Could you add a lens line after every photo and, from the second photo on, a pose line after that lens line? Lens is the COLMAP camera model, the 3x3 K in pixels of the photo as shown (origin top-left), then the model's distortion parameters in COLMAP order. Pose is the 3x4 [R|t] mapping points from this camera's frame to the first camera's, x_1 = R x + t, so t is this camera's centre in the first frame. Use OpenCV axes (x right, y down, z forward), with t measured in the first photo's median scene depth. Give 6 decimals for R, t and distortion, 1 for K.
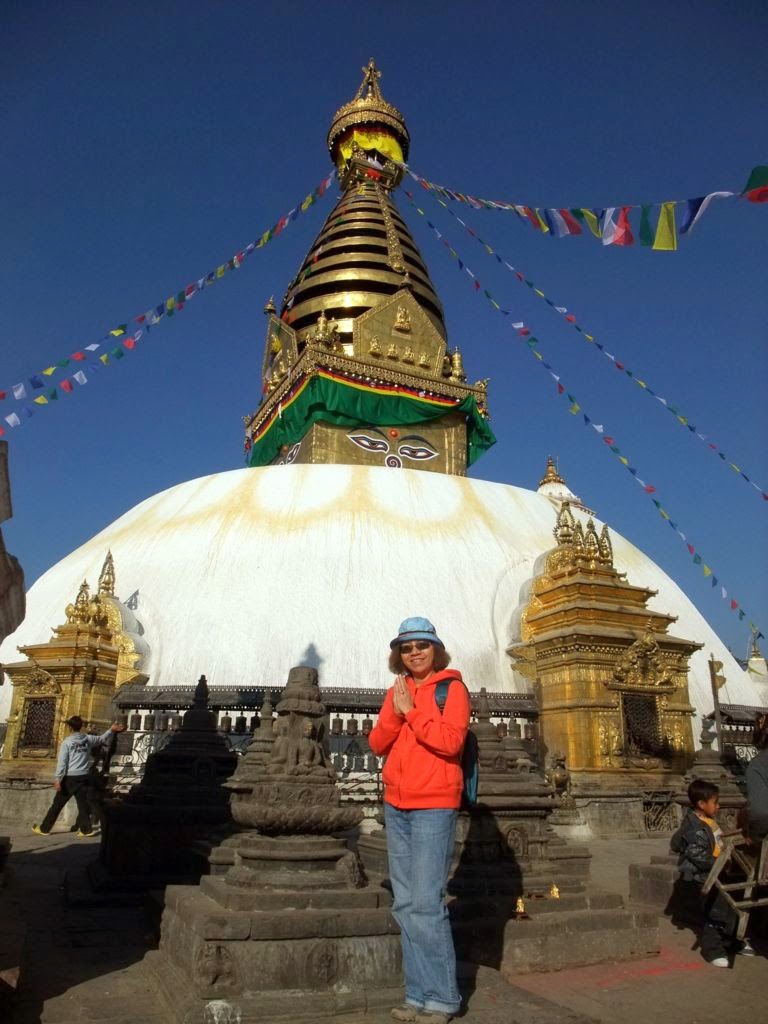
lens RADIAL K [[758.1, 0, 384.0], [0, 758.1, 512.0], [0, 0, 1]] dist [-0.041568, 0.006328]
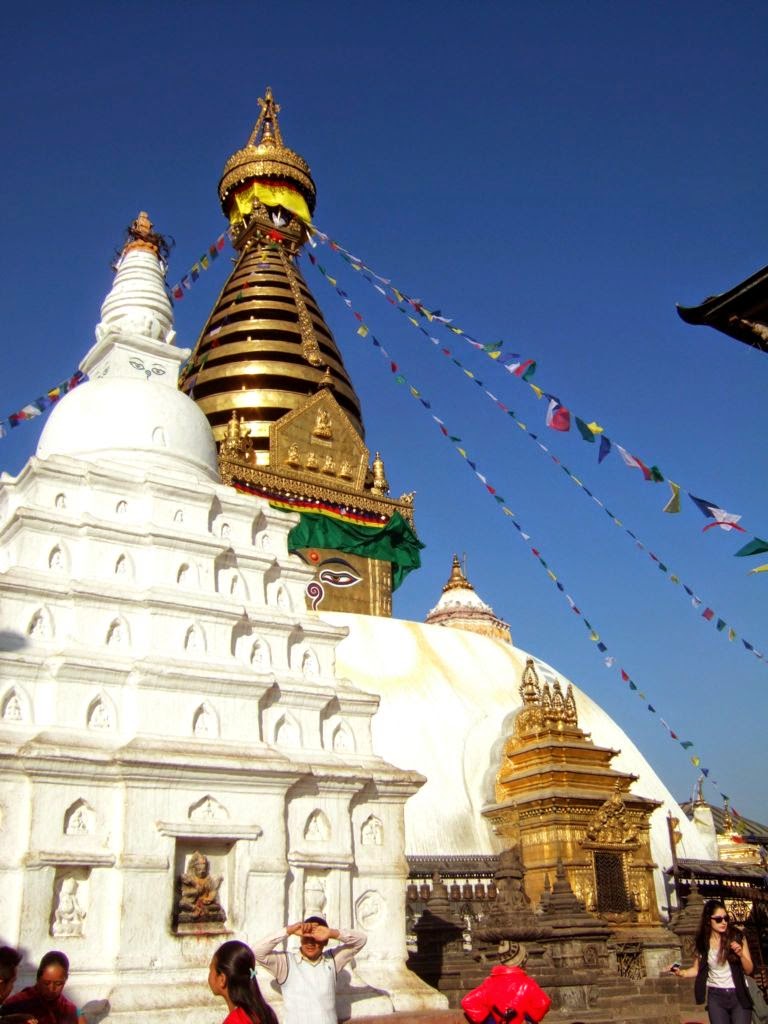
lens RADIAL K [[1108.4, 0, 384.0], [0, 1108.4, 512.0], [0, 0, 1]] dist [-0.008223, -0.020680]
pose [[0.979507, 0.025316, 0.199815, -0.263763], [-0.013346, 0.998047, -0.061028, -0.123061], [-0.200970, 0.057110, 0.977931, -0.441145]]
